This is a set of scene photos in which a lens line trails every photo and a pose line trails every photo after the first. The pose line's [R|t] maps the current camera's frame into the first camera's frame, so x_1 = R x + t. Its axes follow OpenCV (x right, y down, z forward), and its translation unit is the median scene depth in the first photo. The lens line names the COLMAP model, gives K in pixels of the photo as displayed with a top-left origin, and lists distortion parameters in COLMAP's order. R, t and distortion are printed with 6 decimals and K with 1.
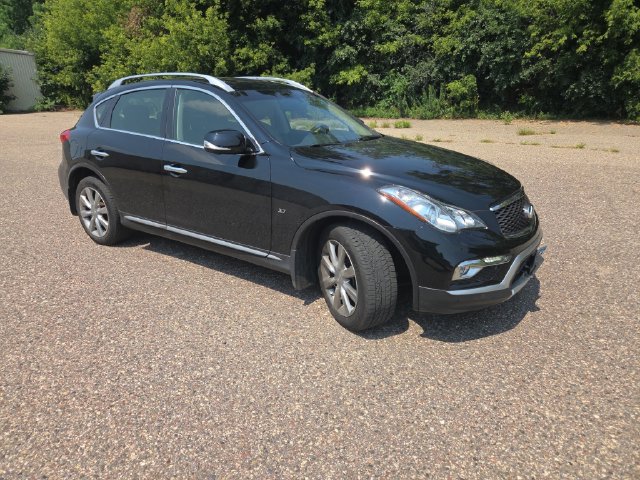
lens RADIAL K [[425.3, 0, 313.5], [0, 425.3, 234.4], [0, 0, 1]] dist [0.063235, -0.049446]
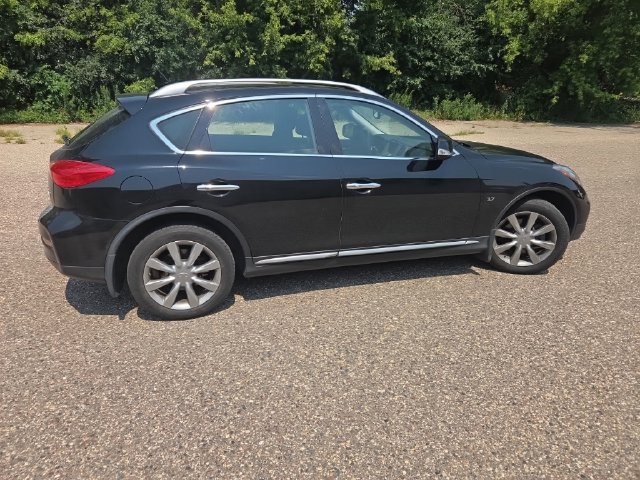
lens RADIAL K [[424.8, 0, 314.4], [0, 424.8, 234.8], [0, 0, 1]] dist [0.063336, -0.048378]
pose [[0.619680, -0.235536, 0.748678, -0.257602], [0.236947, 0.965541, 0.107642, -0.040620], [-0.748233, 0.110693, 0.654136, 0.114477]]
